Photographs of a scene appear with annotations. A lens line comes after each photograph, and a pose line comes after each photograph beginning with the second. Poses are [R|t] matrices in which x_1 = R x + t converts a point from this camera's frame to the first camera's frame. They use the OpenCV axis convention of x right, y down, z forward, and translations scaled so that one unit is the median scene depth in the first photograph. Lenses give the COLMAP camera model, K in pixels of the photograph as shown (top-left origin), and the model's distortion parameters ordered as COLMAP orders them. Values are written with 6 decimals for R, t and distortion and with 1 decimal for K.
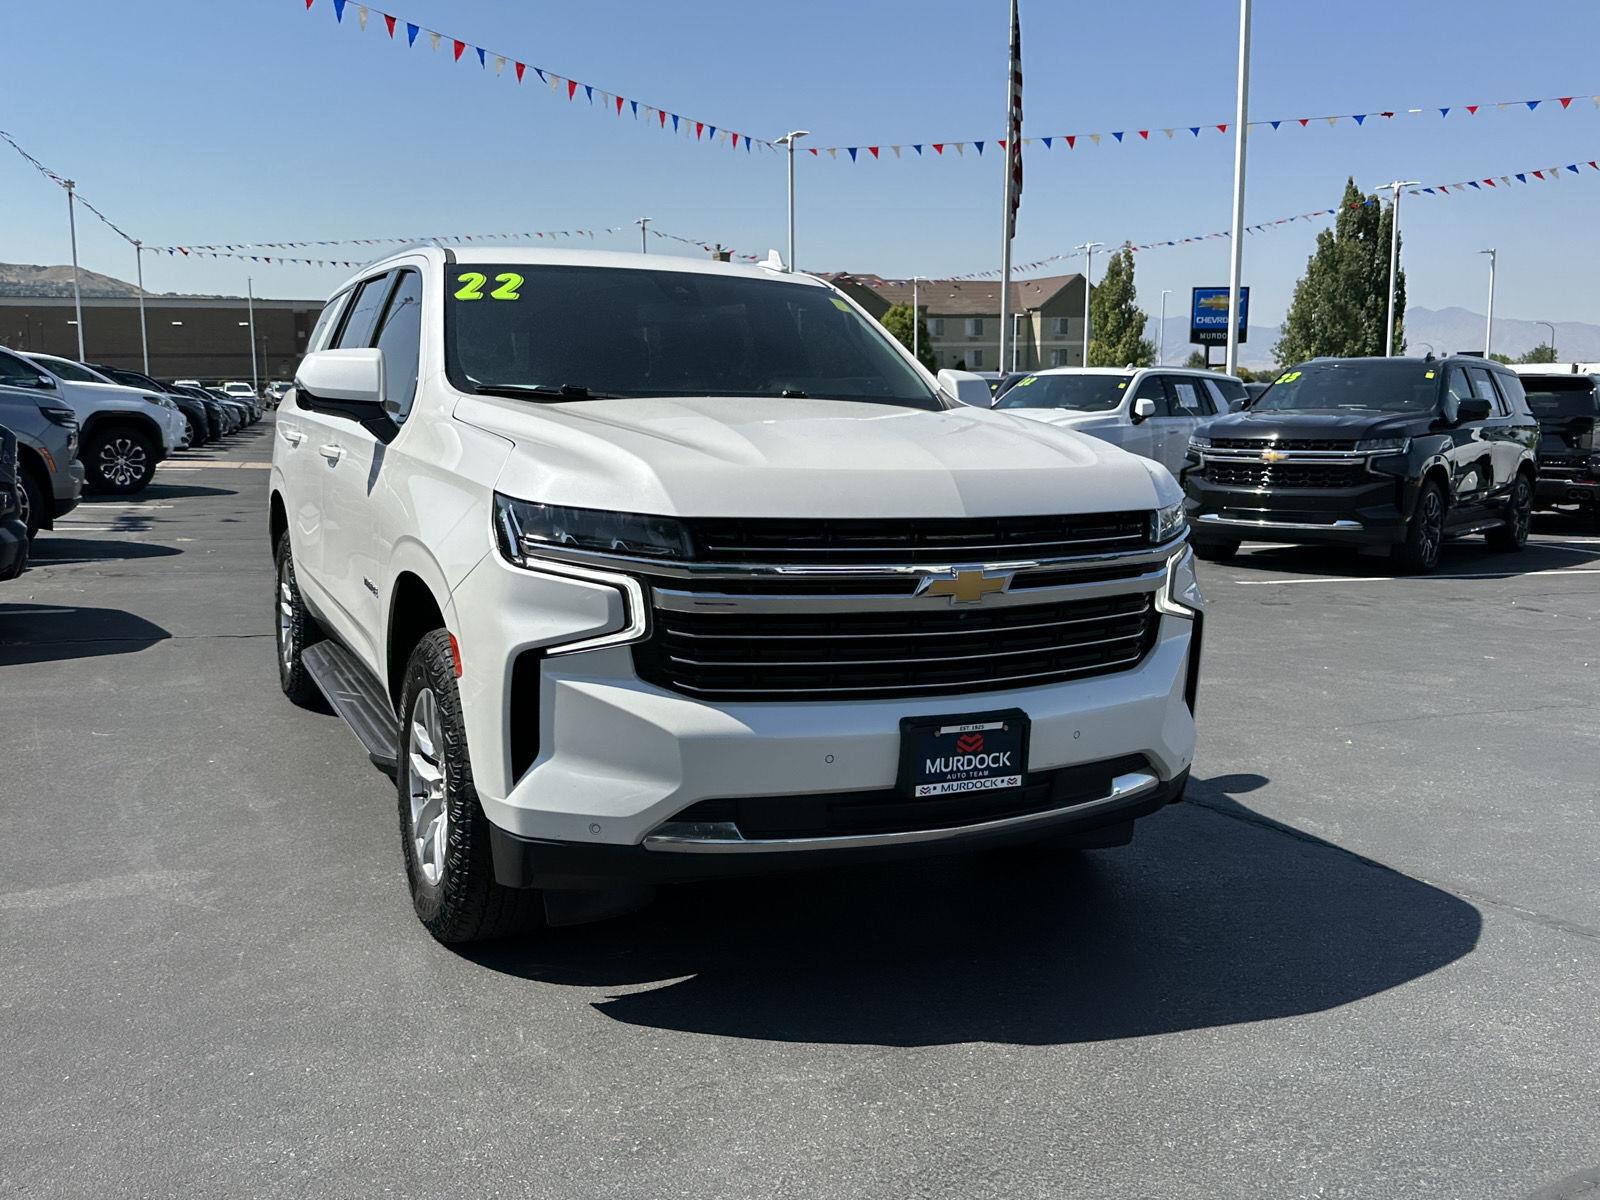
lens RADIAL K [[1430.7, 0, 804.1], [0, 1430.7, 577.1], [0, 0, 1]] dist [0.133800, -0.245082]
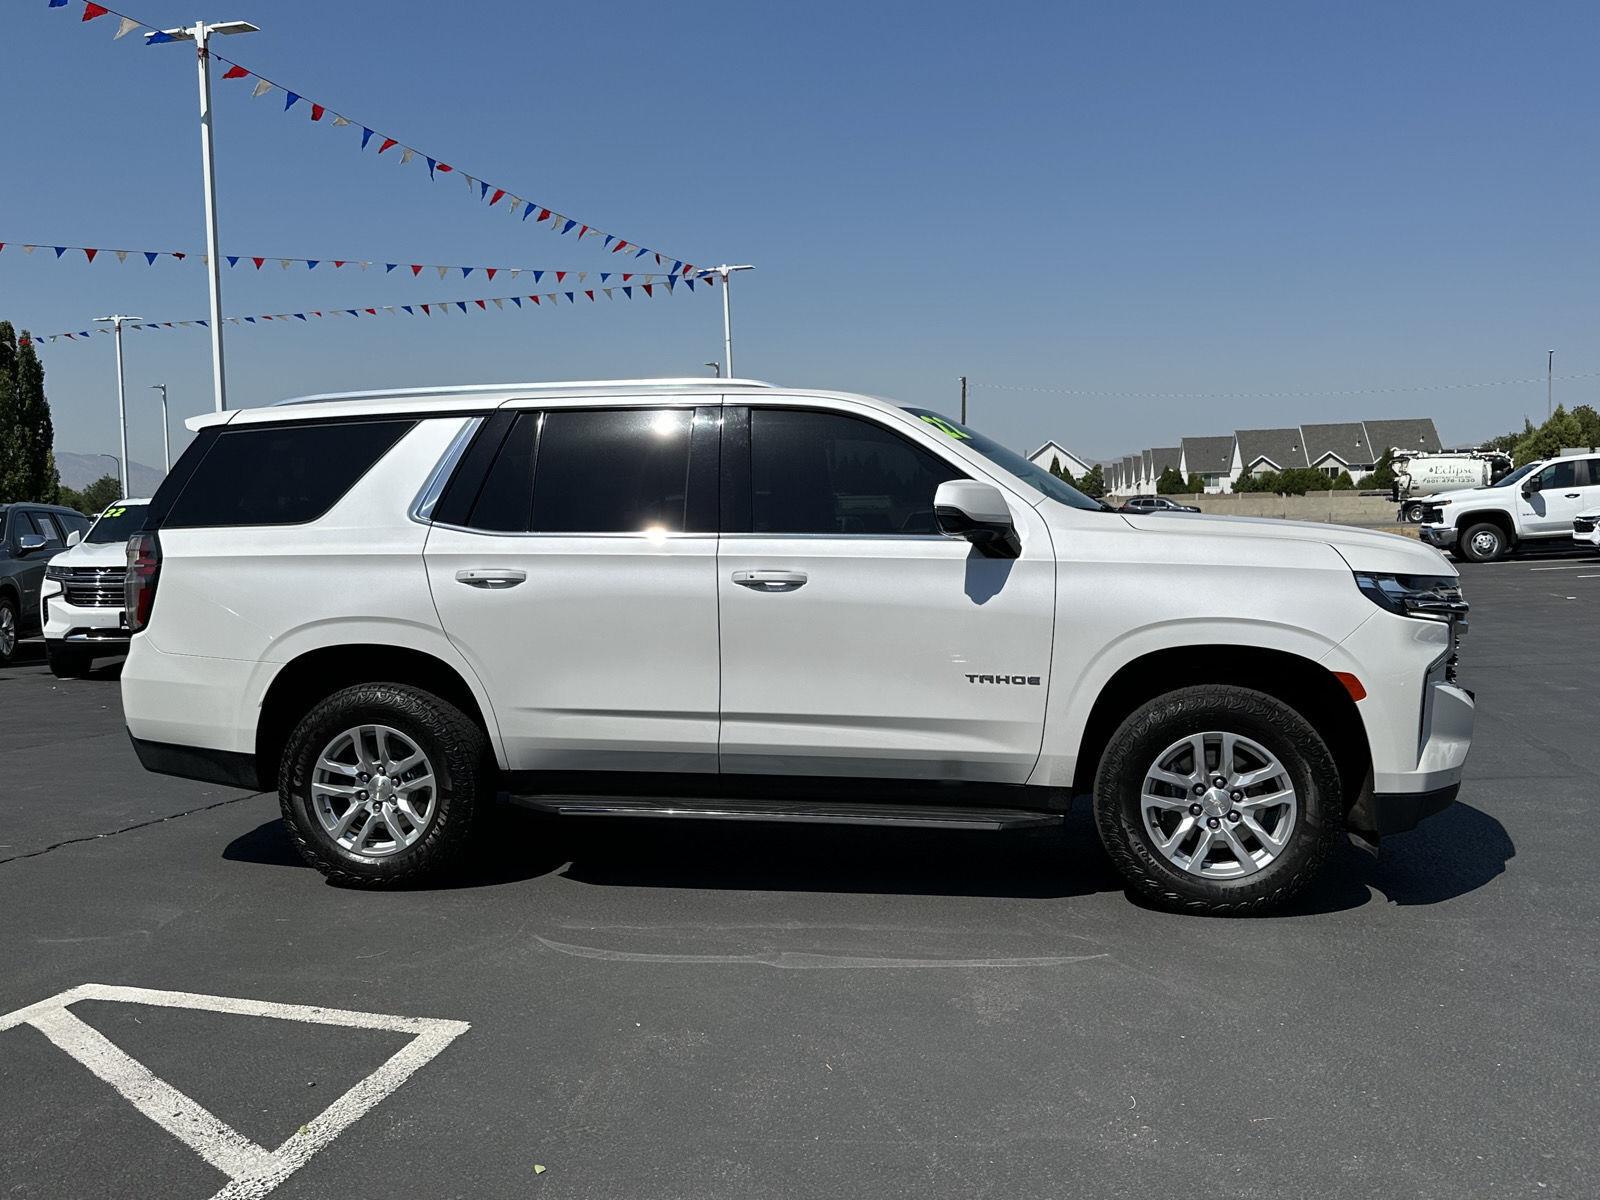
lens RADIAL K [[1430.8, 0, 805.4], [0, 1430.8, 592.3], [0, 0, 1]] dist [0.138675, -0.274389]
pose [[0.596286, -0.062370, 0.800346, -1.728987], [0.125075, 0.992020, -0.015879, -0.085401], [-0.792969, 0.109572, 0.599328, 0.541255]]
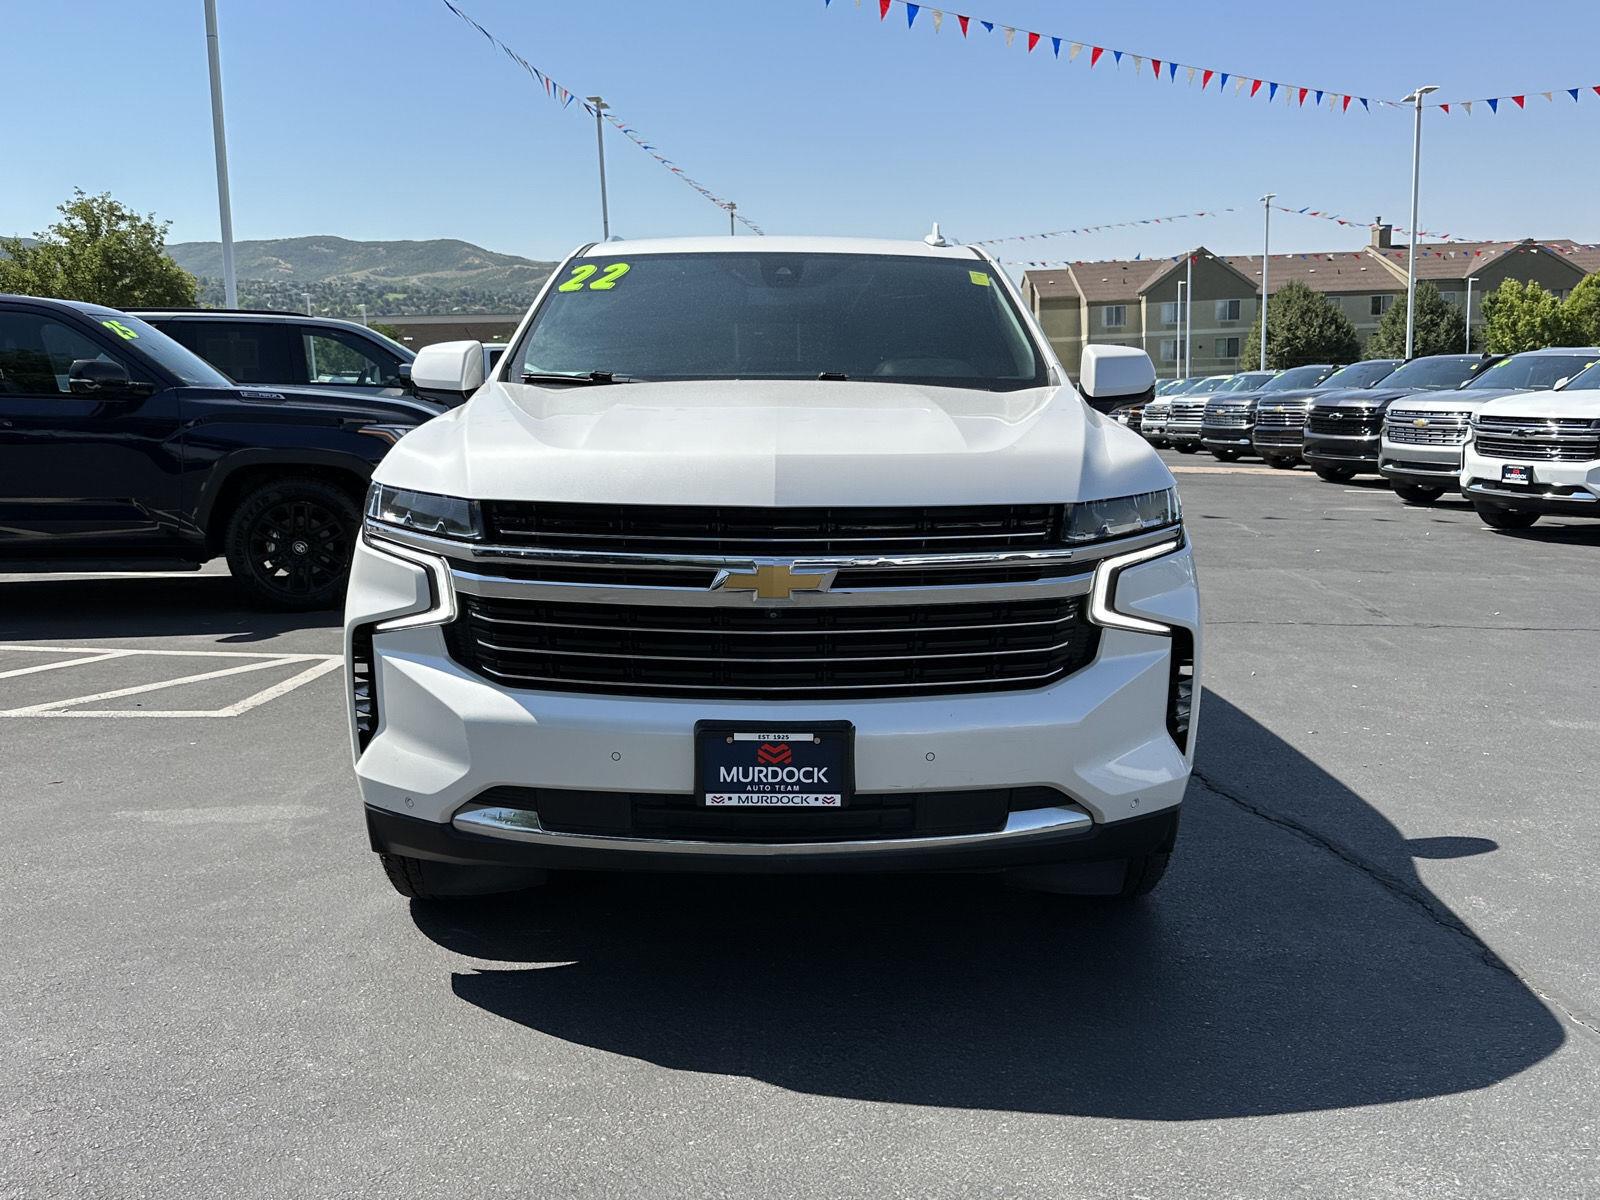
lens RADIAL K [[1430.8, 0, 805.4], [0, 1430.8, 592.3], [0, 0, 1]] dist [0.138675, -0.274389]
pose [[0.905184, 0.044866, -0.422646, 0.503020], [-0.038503, 0.998980, 0.023584, -0.009175], [0.423273, -0.005075, 0.905988, 0.176977]]
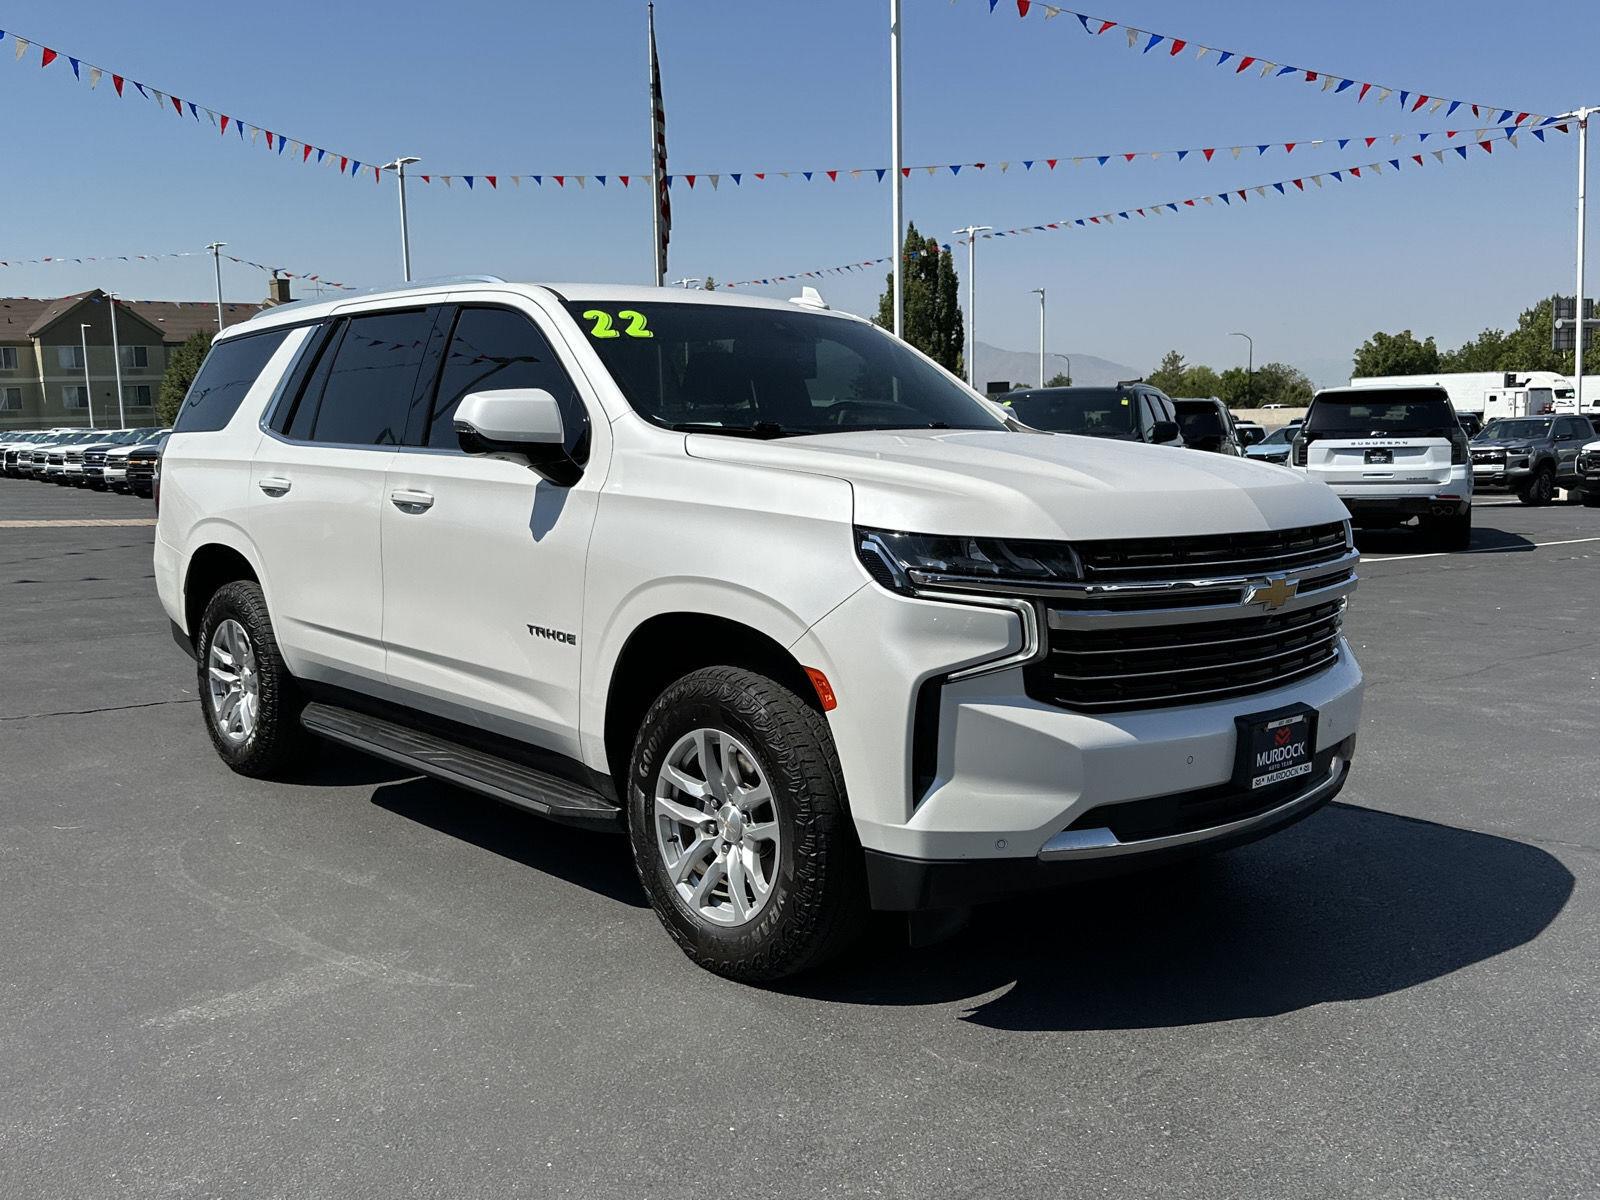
lens RADIAL K [[1430.8, 0, 805.4], [0, 1430.8, 592.3], [0, 0, 1]] dist [0.138675, -0.274389]
pose [[0.956175, -0.053288, 0.287906, -0.534739], [0.056726, 0.998383, -0.003607, -0.010807], [-0.287248, 0.019780, 0.957652, 0.038757]]
